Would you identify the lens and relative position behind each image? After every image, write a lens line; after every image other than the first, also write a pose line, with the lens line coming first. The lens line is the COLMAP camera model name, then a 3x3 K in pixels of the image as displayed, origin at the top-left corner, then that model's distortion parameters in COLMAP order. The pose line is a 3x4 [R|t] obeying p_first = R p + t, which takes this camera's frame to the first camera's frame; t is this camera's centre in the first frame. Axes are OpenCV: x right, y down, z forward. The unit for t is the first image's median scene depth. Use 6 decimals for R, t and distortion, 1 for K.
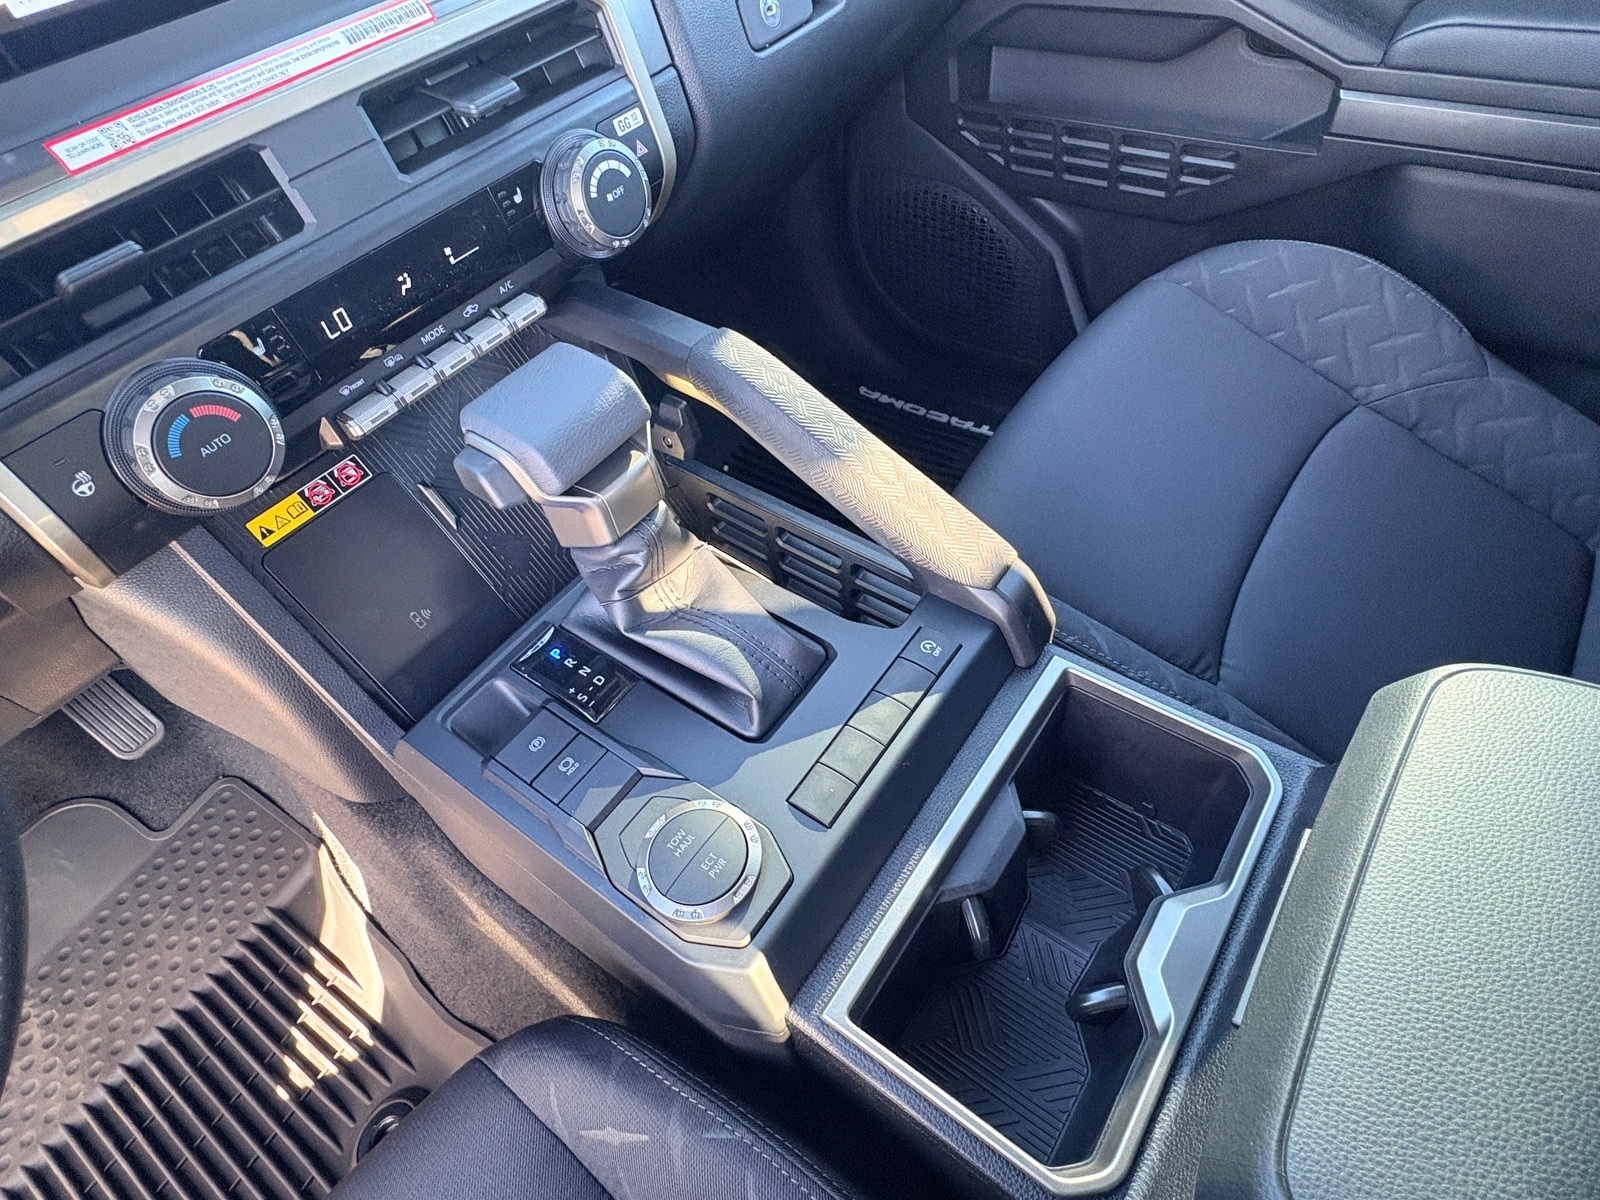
lens RADIAL K [[841.9, 0, 777.8], [0, 841.9, 596.4], [0, 0, 1]] dist [0.001565, -0.000388]
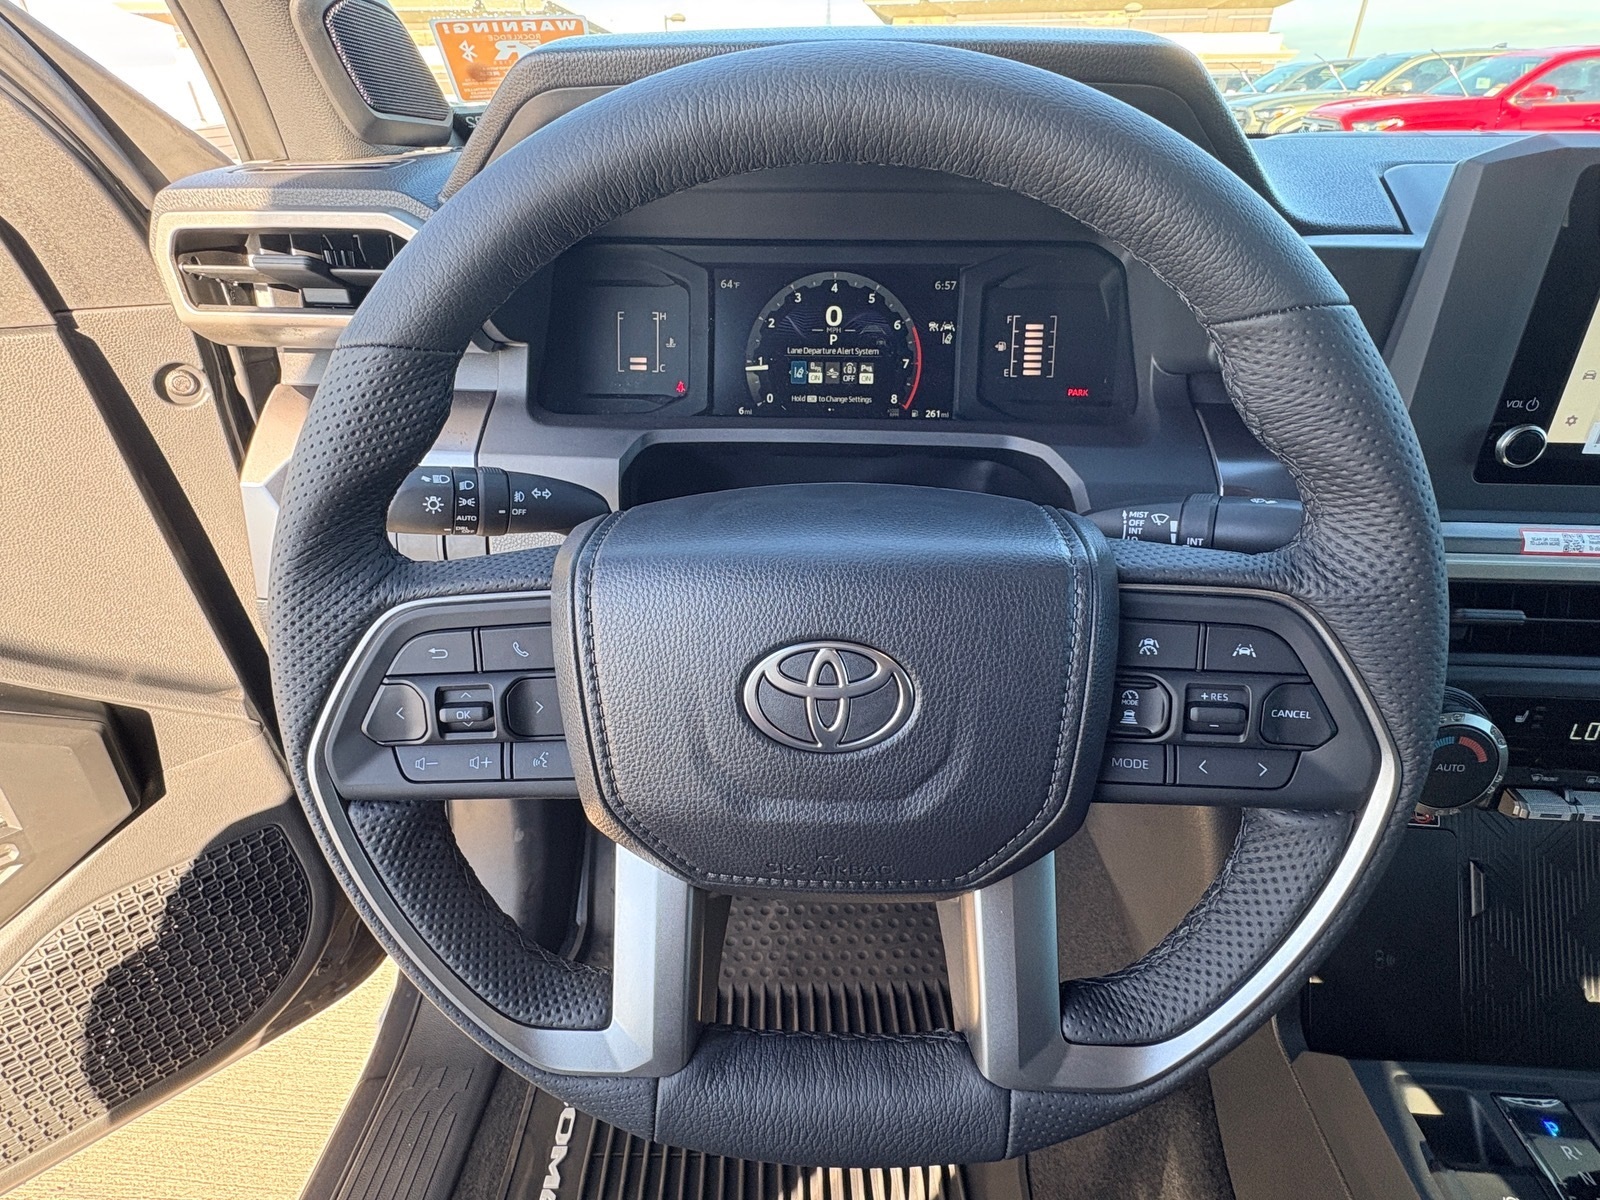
lens RADIAL K [[841.9, 0, 776.3], [0, 841.9, 591.2], [0, 0, 1]] dist [0.001565, -0.000388]
pose [[0.541925, 0.511259, -0.667032, -0.412733], [-0.678134, 0.734836, 0.012284, 0.198543], [0.496439, 0.445679, 0.744928, -0.328324]]
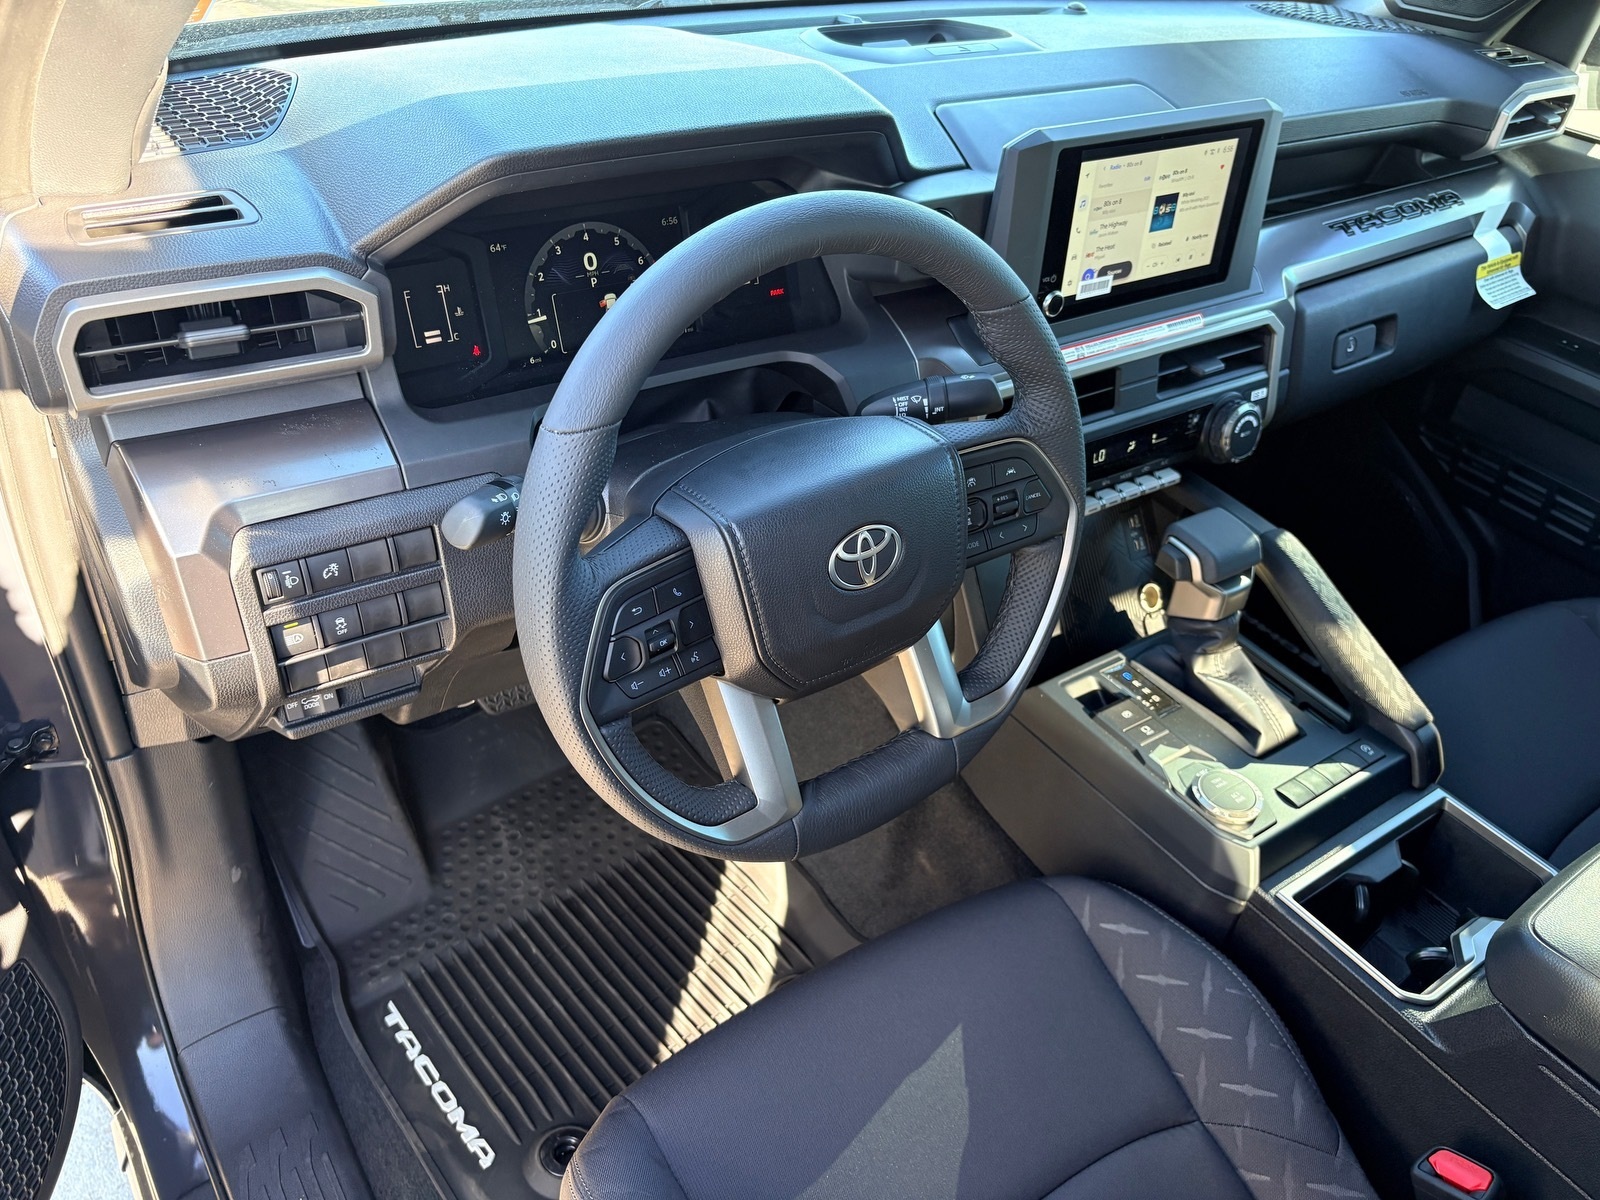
lens RADIAL K [[1223.0, 0, 800.2], [0, 1223.0, 610.1], [0, 0, 1]] dist [0.029684, -0.028688]
pose [[0.929839, 0.348762, -0.117321, -0.625426], [-0.365420, 0.912652, -0.183122, 0.622148], [0.043208, 0.213145, 0.976065, -1.367849]]
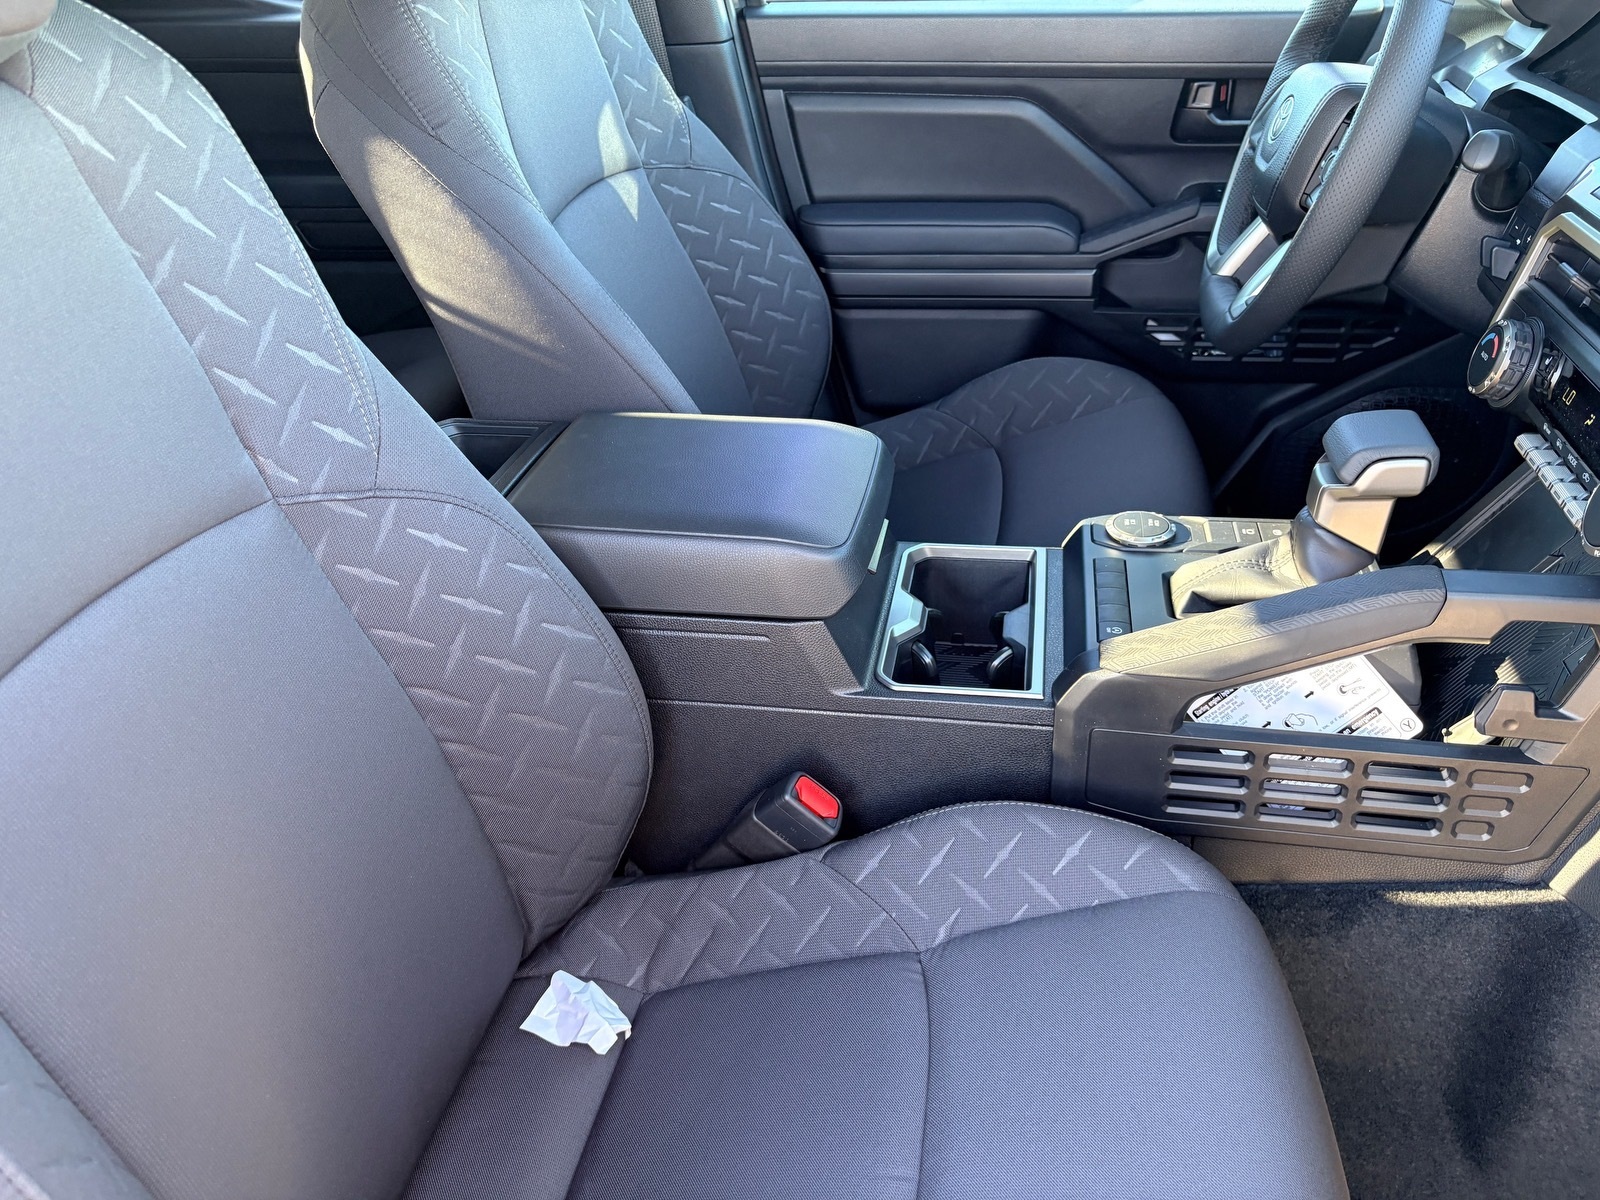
lens RADIAL K [[1223.0, 0, 799.4], [0, 1223.0, 592.9], [0, 0, 1]] dist [0.029684, -0.028688]
pose [[-0.885965, 0.360967, -0.291149, 1.161262], [-0.230611, 0.201765, 0.951898, -1.692684], [0.402348, 0.910491, -0.095514, 0.880246]]
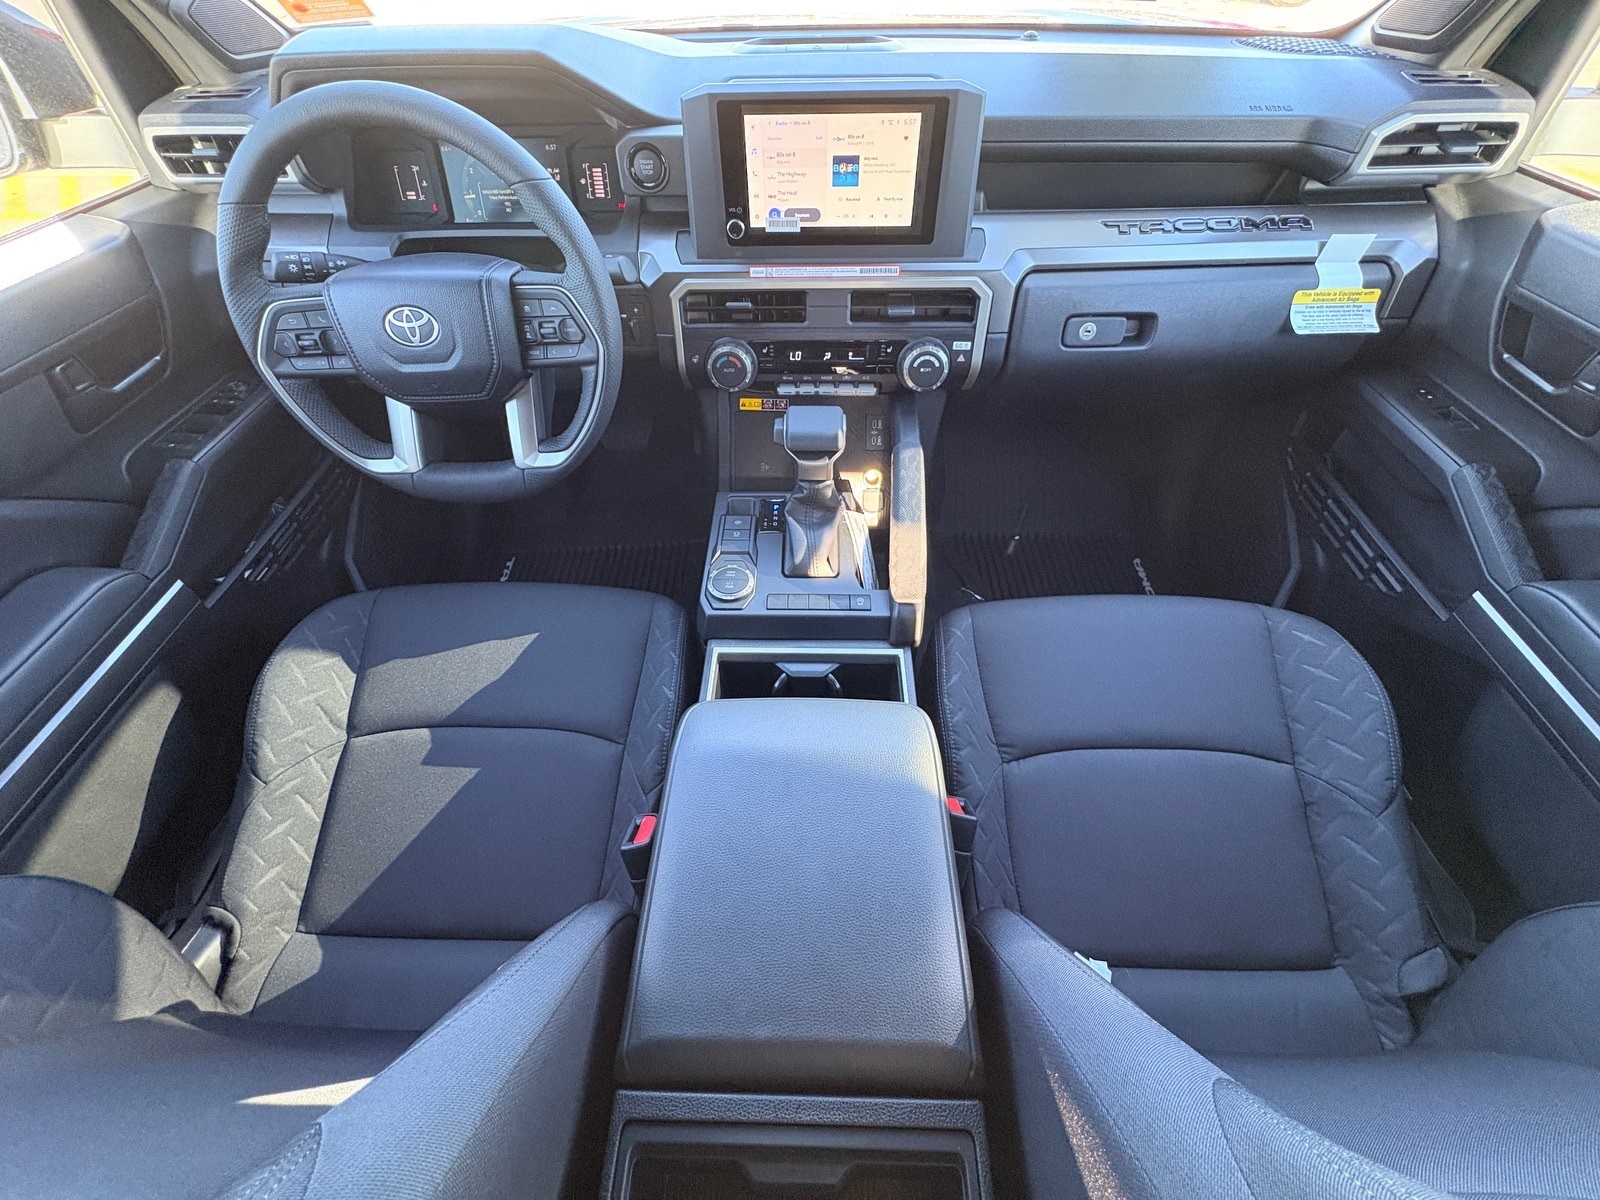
lens RADIAL K [[640.5, 0, 800.2], [0, 640.5, 596.9], [0, 0, 1]] dist [0.003165, -0.001875]
pose [[0.581888, 0.677780, -0.449466, 0.817338], [-0.652396, 0.719000, 0.239623, -0.243828], [0.485578, 0.153796, 0.860558, -0.554740]]
